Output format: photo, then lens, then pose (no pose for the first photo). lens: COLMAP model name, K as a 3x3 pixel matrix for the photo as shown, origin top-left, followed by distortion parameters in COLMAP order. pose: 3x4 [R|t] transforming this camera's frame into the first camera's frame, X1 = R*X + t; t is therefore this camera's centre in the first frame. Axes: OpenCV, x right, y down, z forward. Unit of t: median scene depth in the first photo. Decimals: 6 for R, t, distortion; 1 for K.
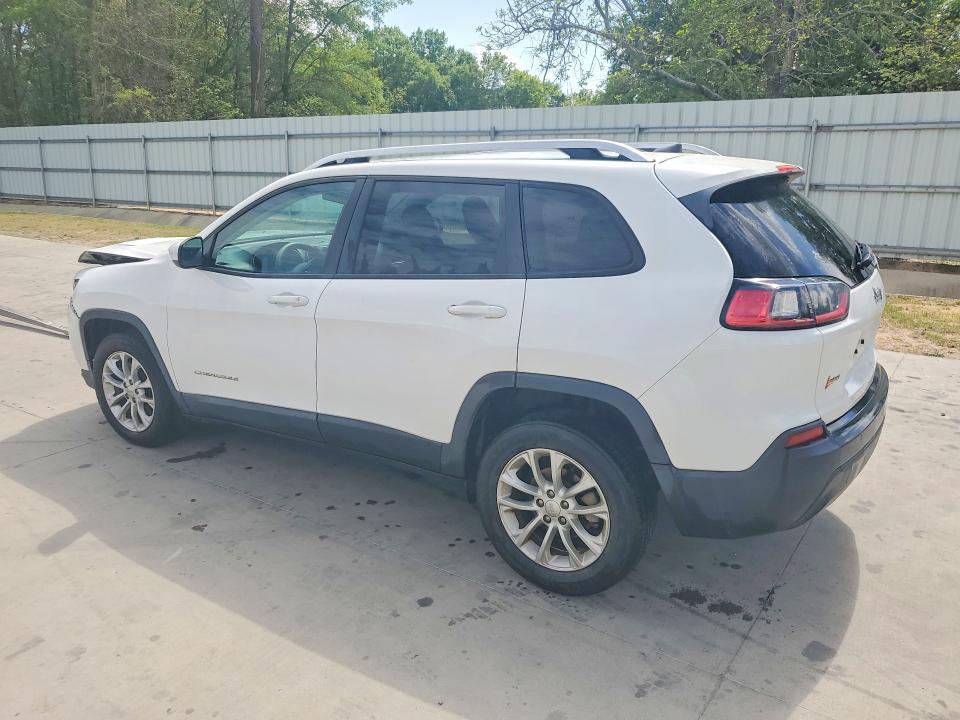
lens RADIAL K [[781.5, 0, 475.2], [0, 781.5, 367.6], [0, 0, 1]] dist [0.024021, -0.015353]
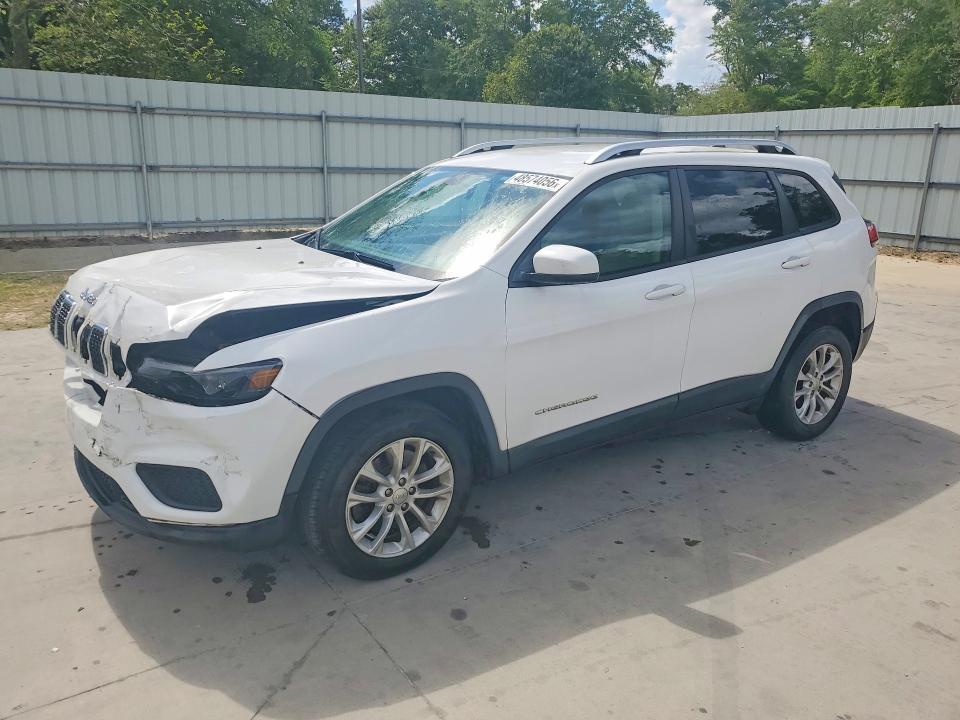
lens RADIAL K [[781.5, 0, 473.3], [0, 781.5, 355.0], [0, 0, 1]] dist [0.024021, -0.015353]
pose [[0.345401, -0.239032, 0.907503, -1.142372], [0.226273, 0.959701, 0.166659, -0.211375], [-0.910768, 0.147779, 0.385568, 0.767678]]
